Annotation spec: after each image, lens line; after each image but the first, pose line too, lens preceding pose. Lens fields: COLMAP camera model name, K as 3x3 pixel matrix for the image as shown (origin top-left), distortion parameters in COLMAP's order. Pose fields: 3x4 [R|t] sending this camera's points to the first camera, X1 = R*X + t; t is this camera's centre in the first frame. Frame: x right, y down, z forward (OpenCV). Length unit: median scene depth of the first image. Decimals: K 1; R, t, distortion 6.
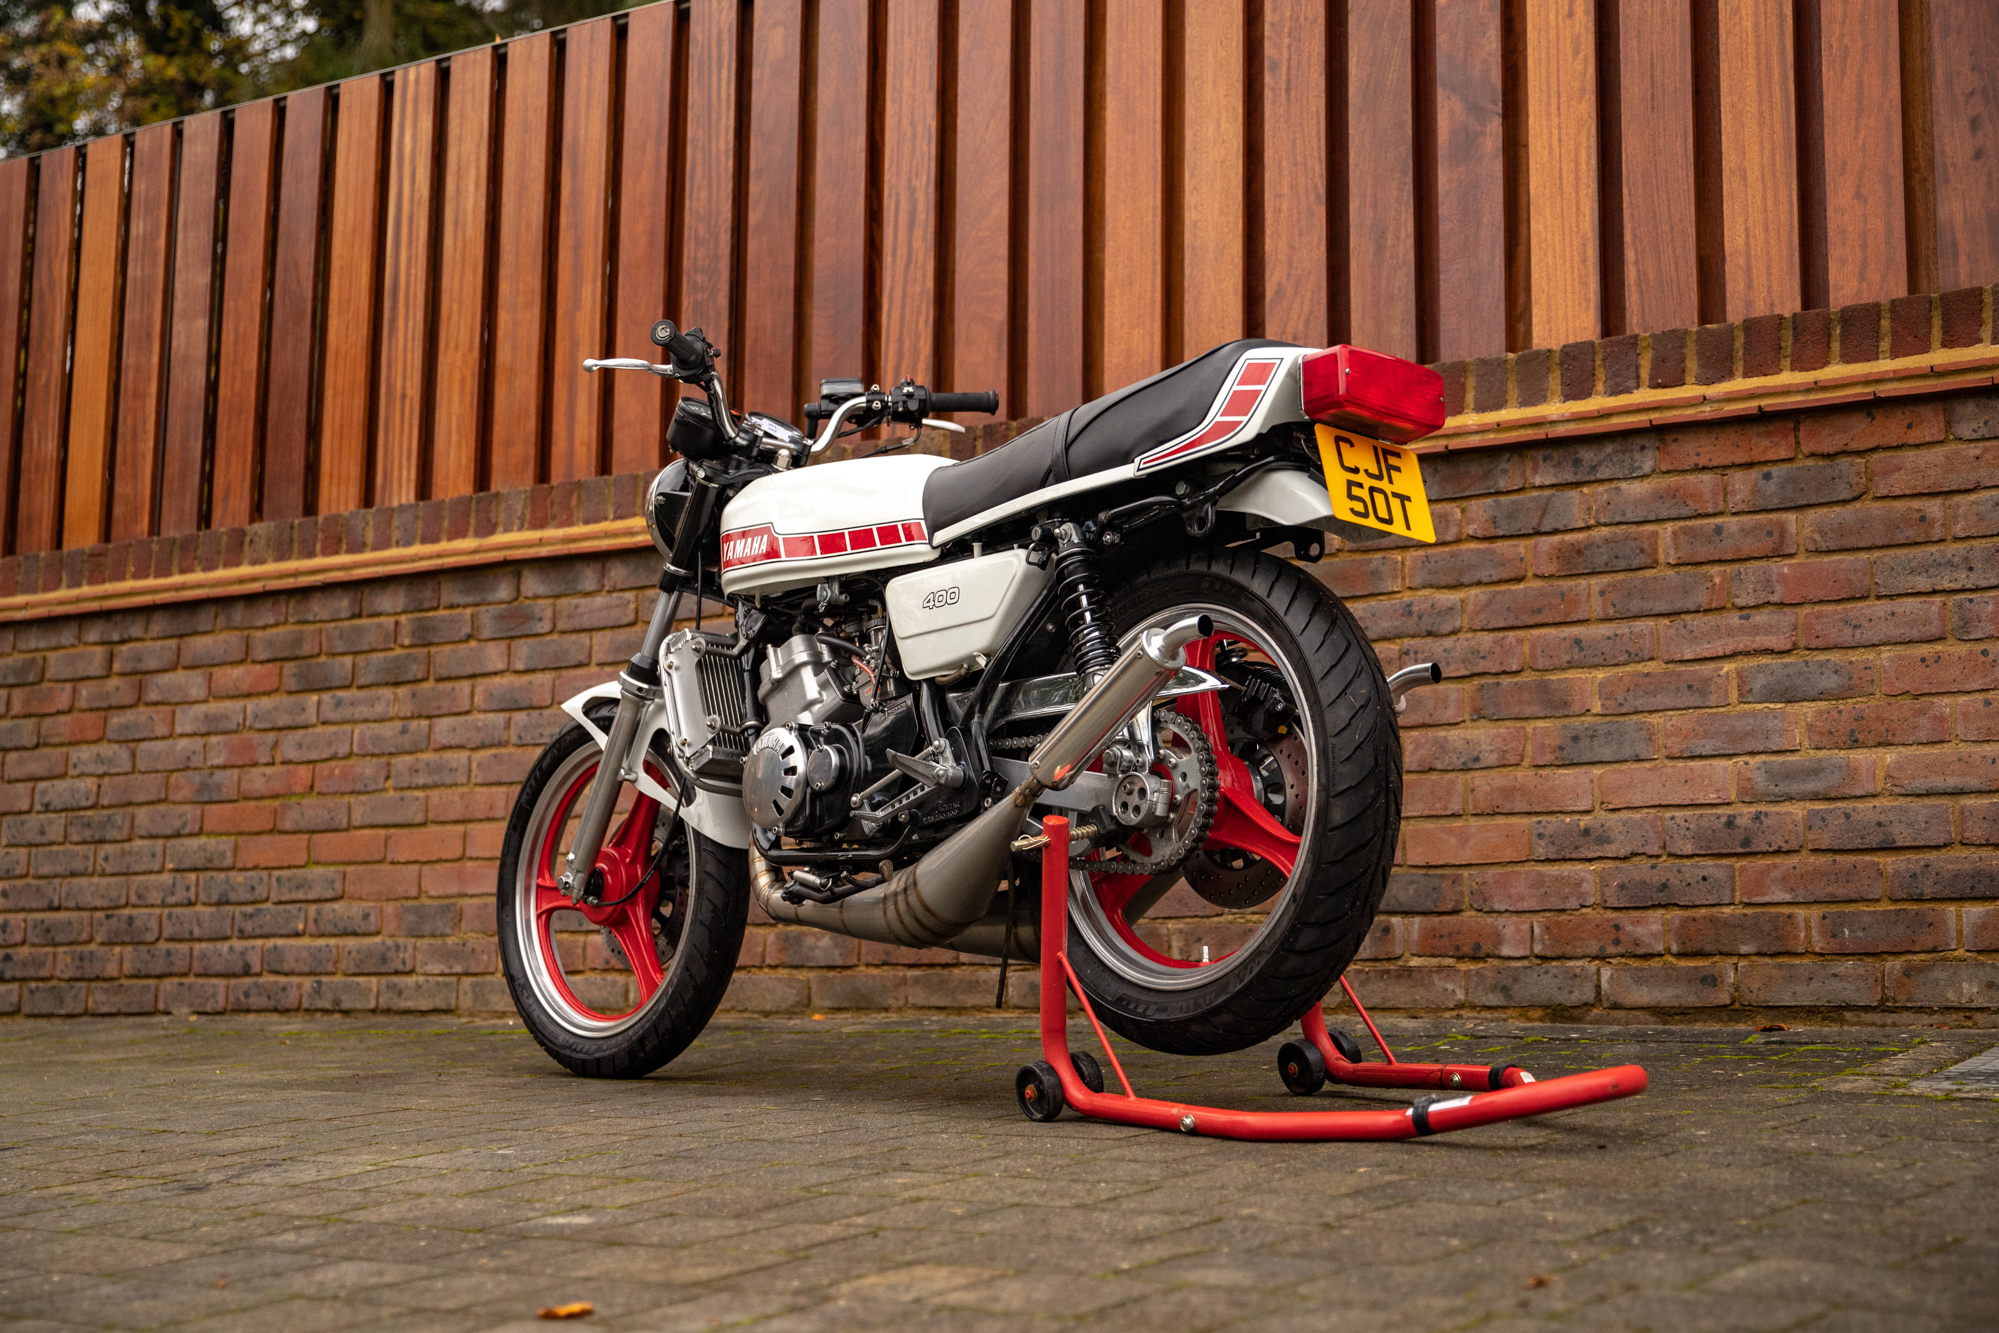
lens RADIAL K [[2828.4, 0, 996.2], [0, 2828.4, 632.0], [0, 0, 1]] dist [0.058387, 0.100391]
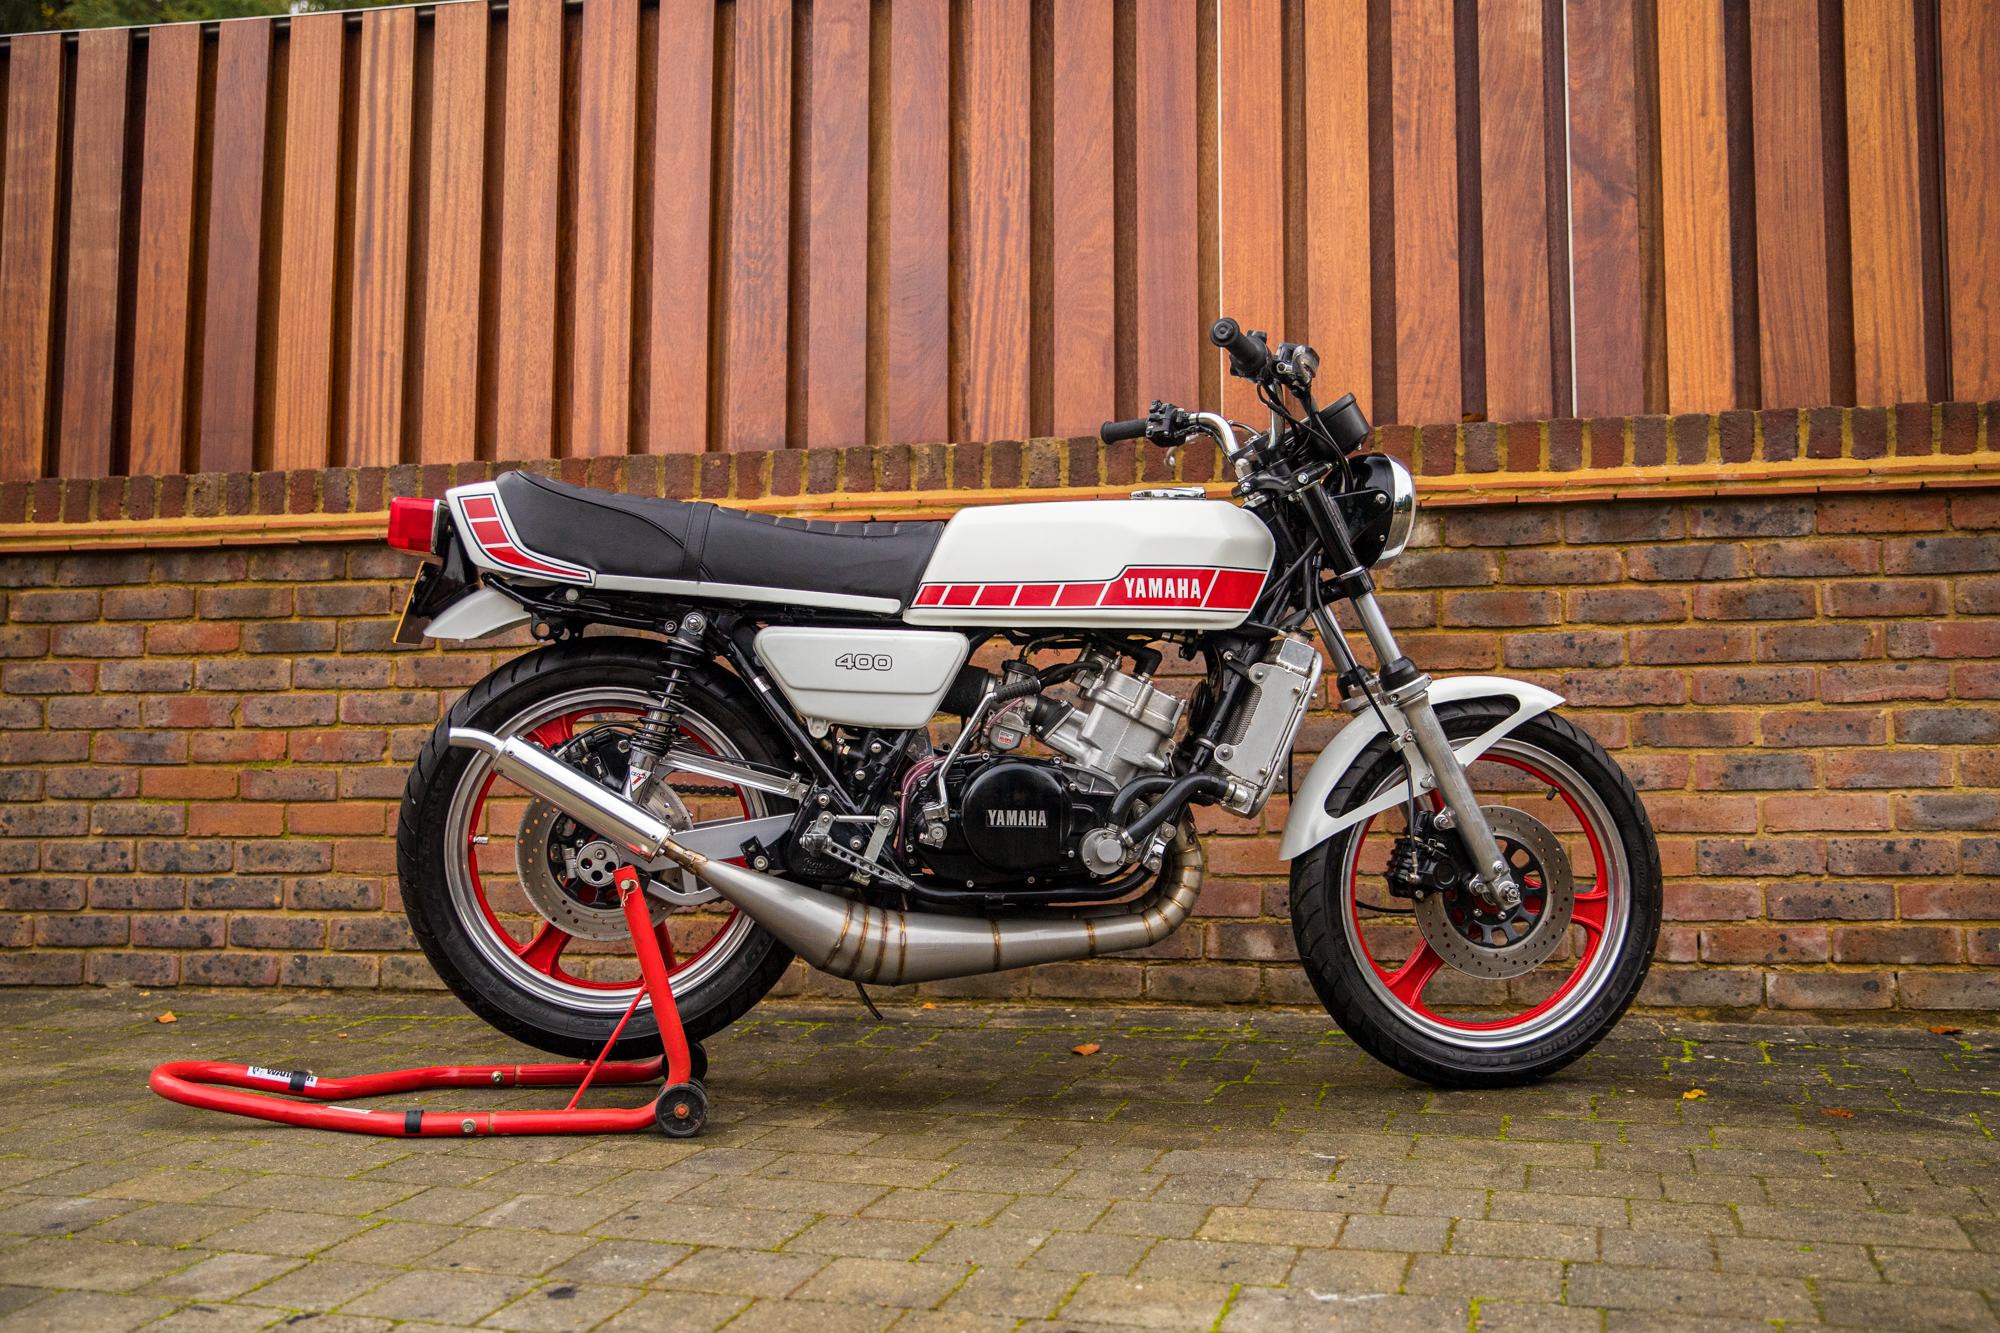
lens RADIAL K [[2038.1, 0, 1000.4], [0, 2038.1, 717.7], [0, 0, 1]] dist [-0.031623, 0.120918]
pose [[0.927912, 0.027989, 0.371746, -0.356641], [-0.052185, 0.997111, 0.055187, -0.010818], [-0.369128, -0.070608, 0.926692, 0.358080]]
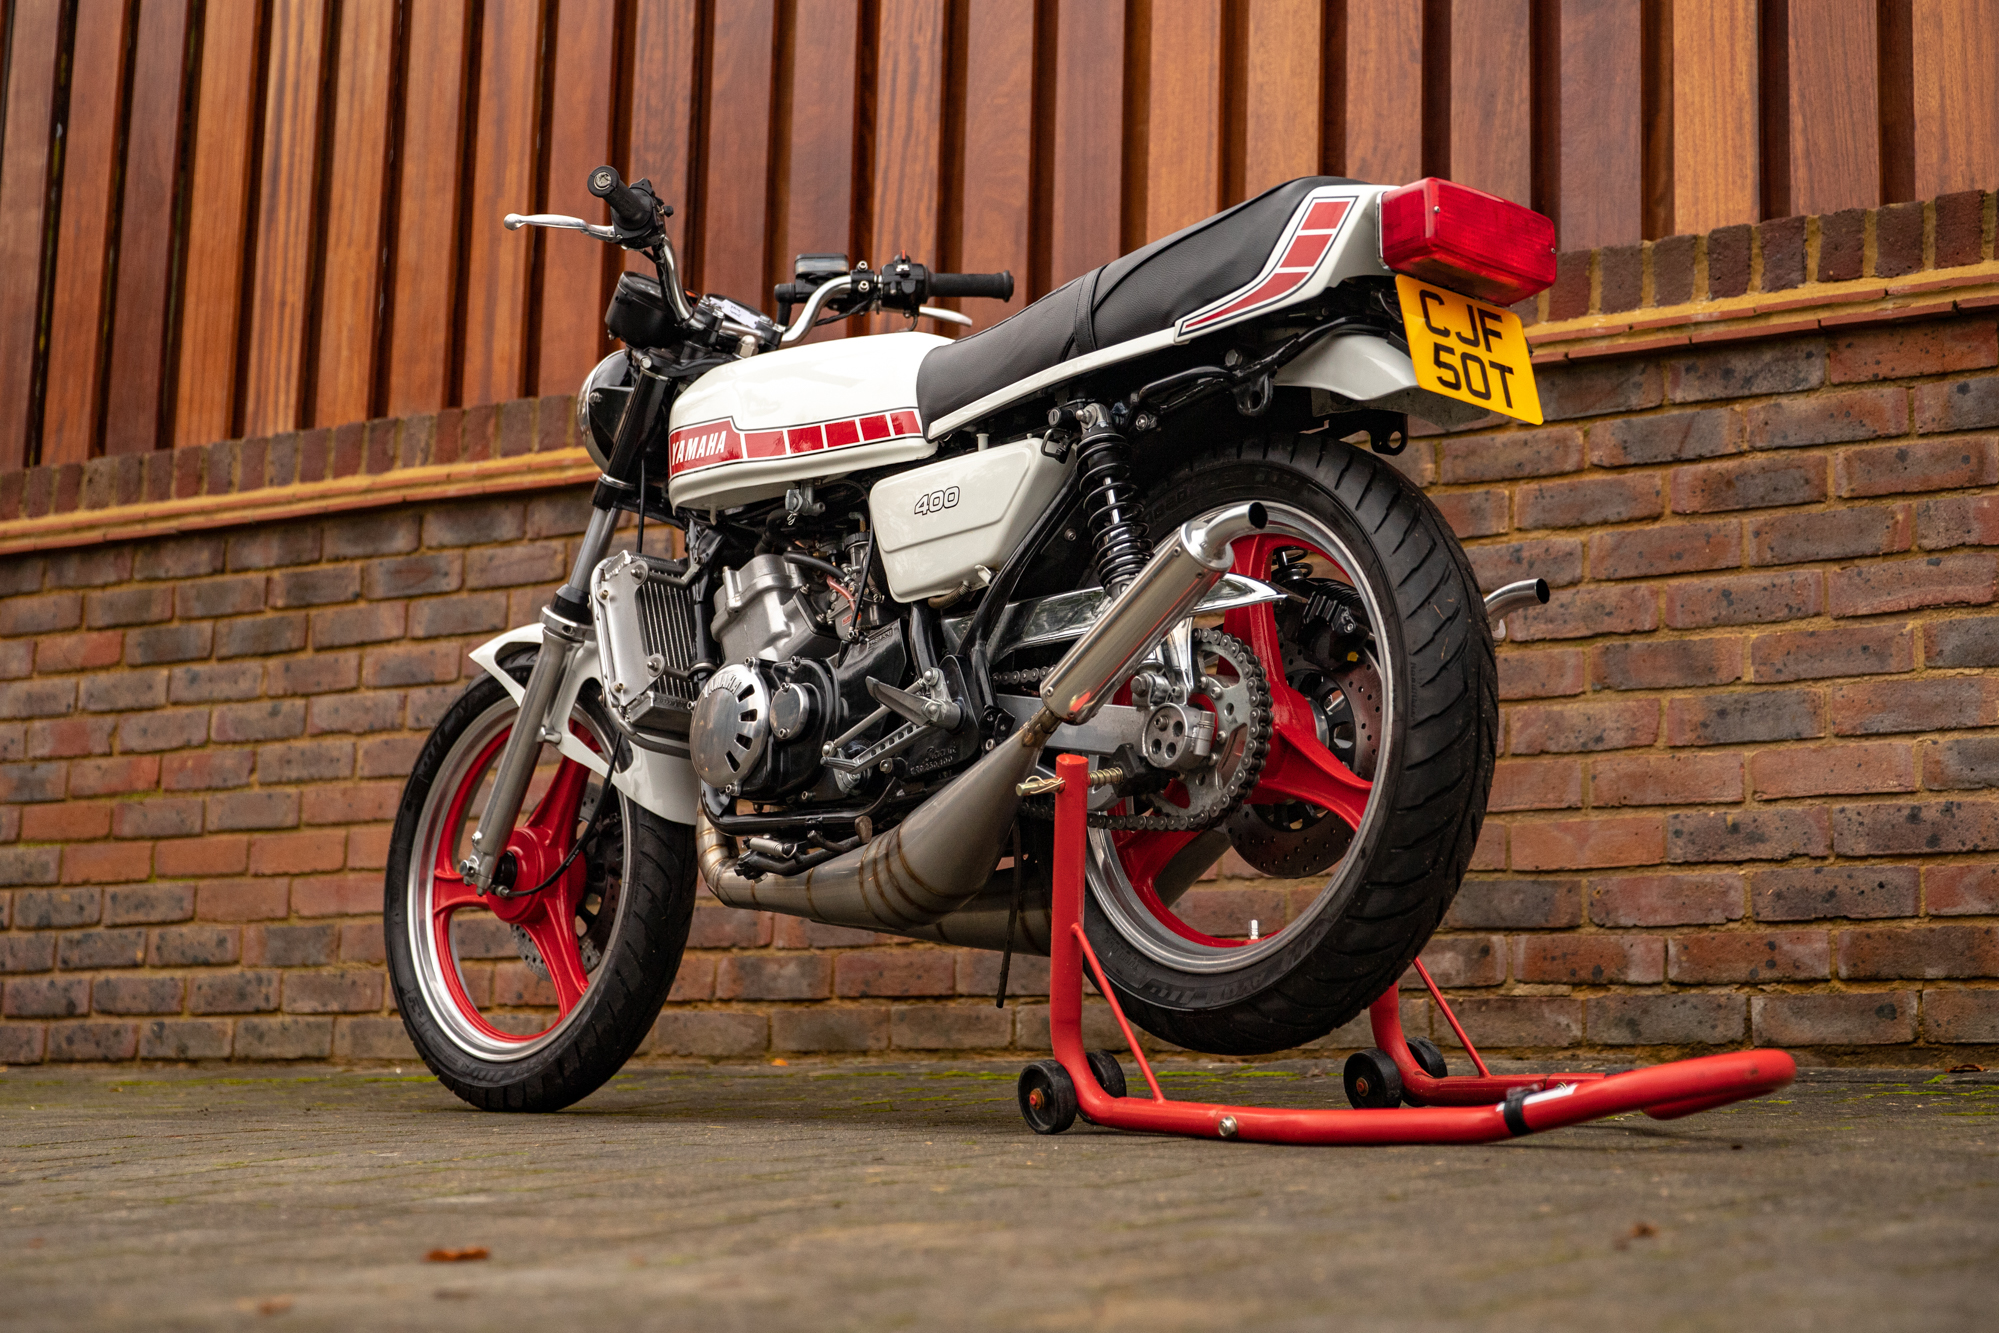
lens RADIAL K [[3552.5, 0, 983.9], [0, 3552.5, 580.4], [0, 0, 1]] dist [0.106143, 0.135526]
pose [[0.999825, 0.015419, -0.010589, 0.004265], [-0.015778, 0.999270, -0.034781, 0.037676], [0.010045, 0.034942, 0.999339, -0.018194]]
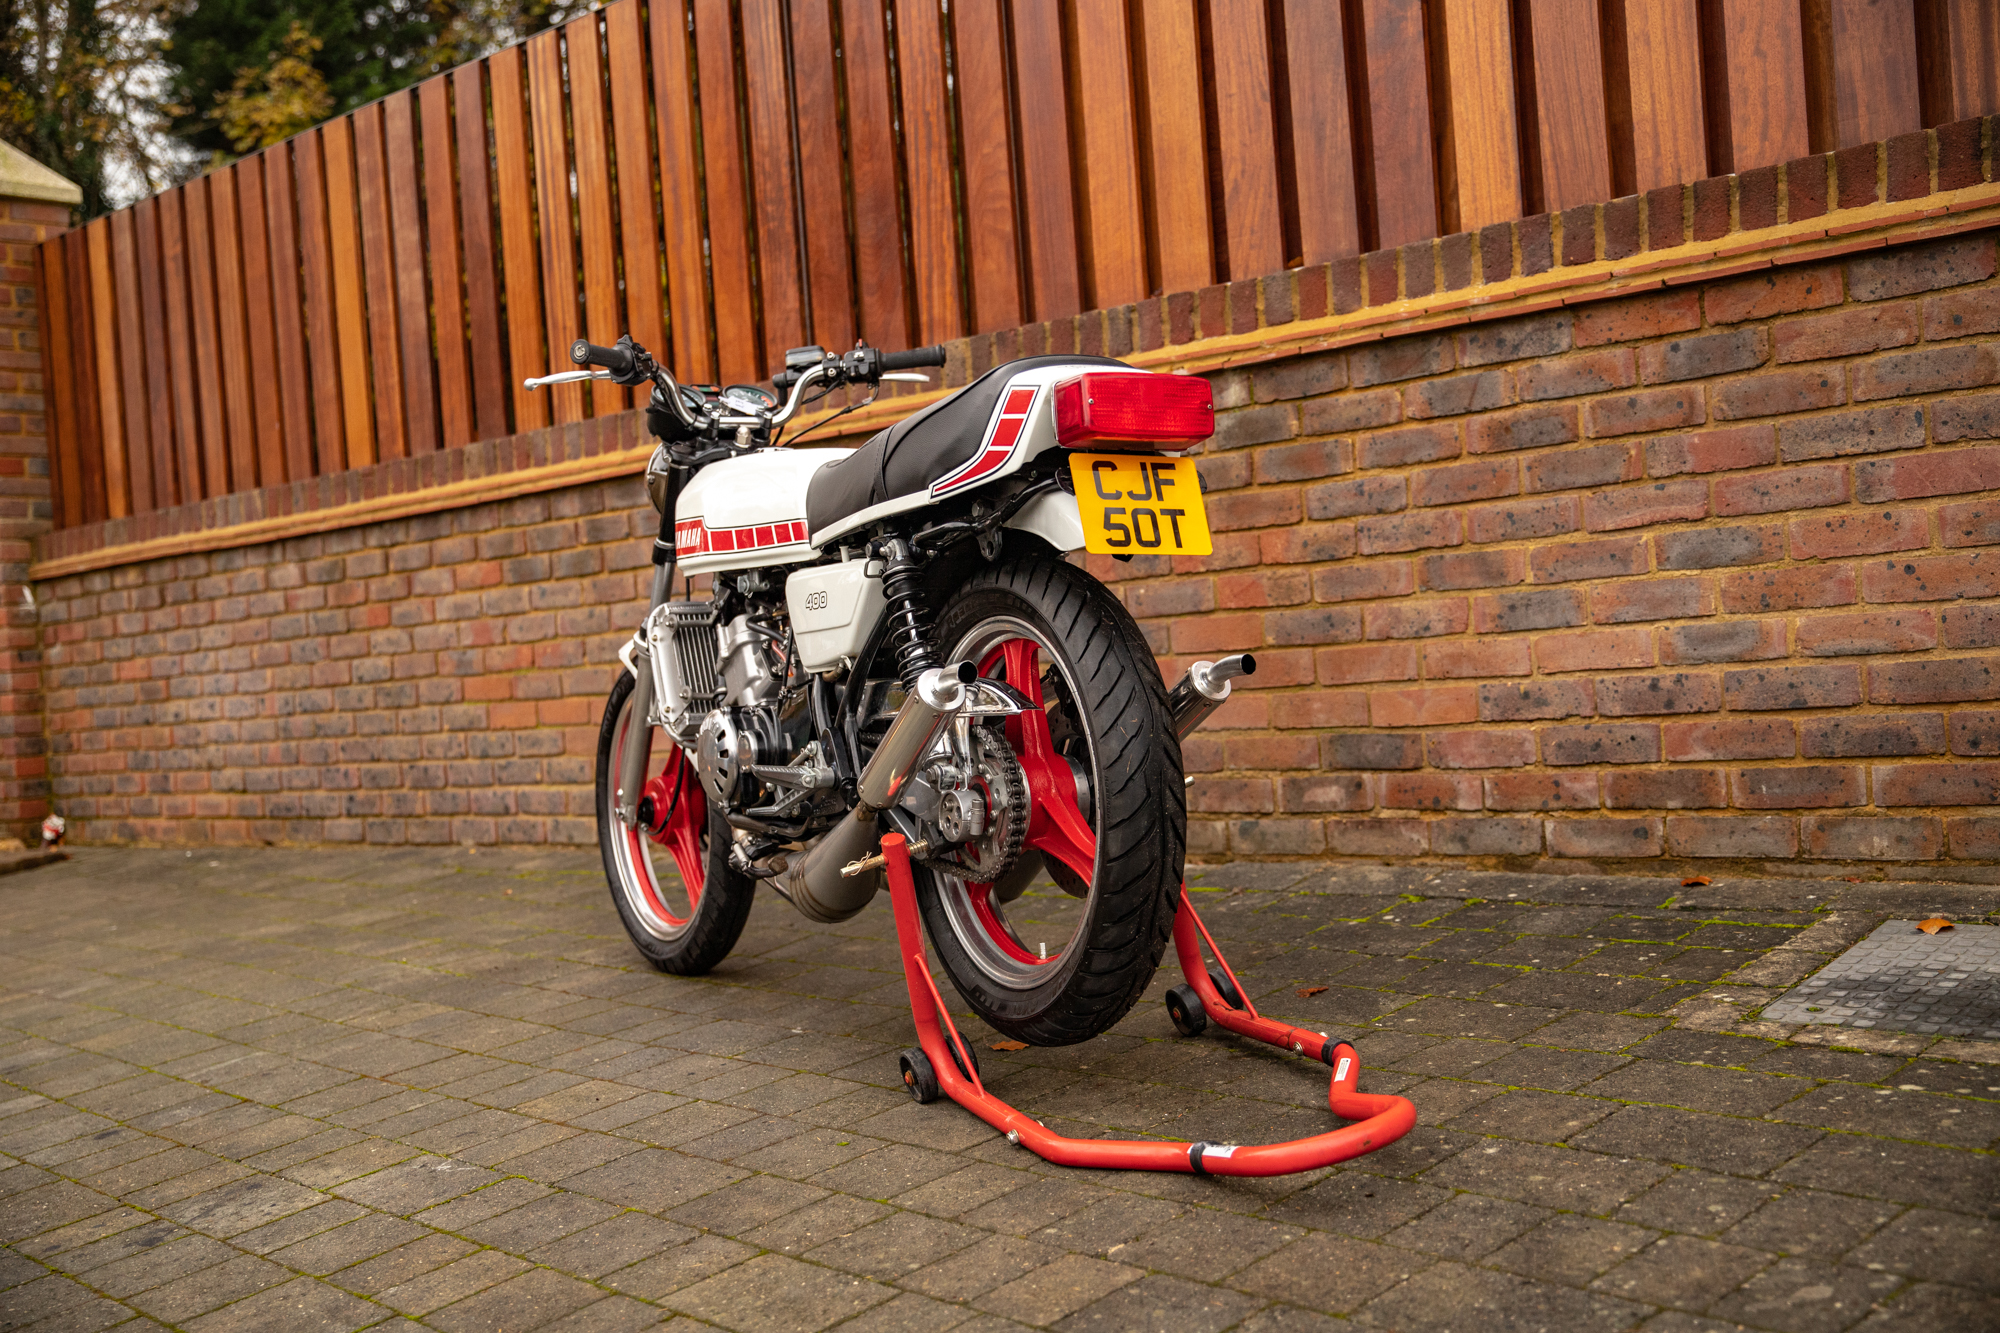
lens RADIAL K [[2146.0, 0, 997.9], [0, 2146.0, 676.4], [0, 0, 1]] dist [0.001071, 0.113495]
pose [[0.981536, -0.082009, -0.172802, 0.148400], [0.110456, 0.980584, 0.162035, -0.087316], [0.156159, -0.178130, 0.971537, 0.176214]]
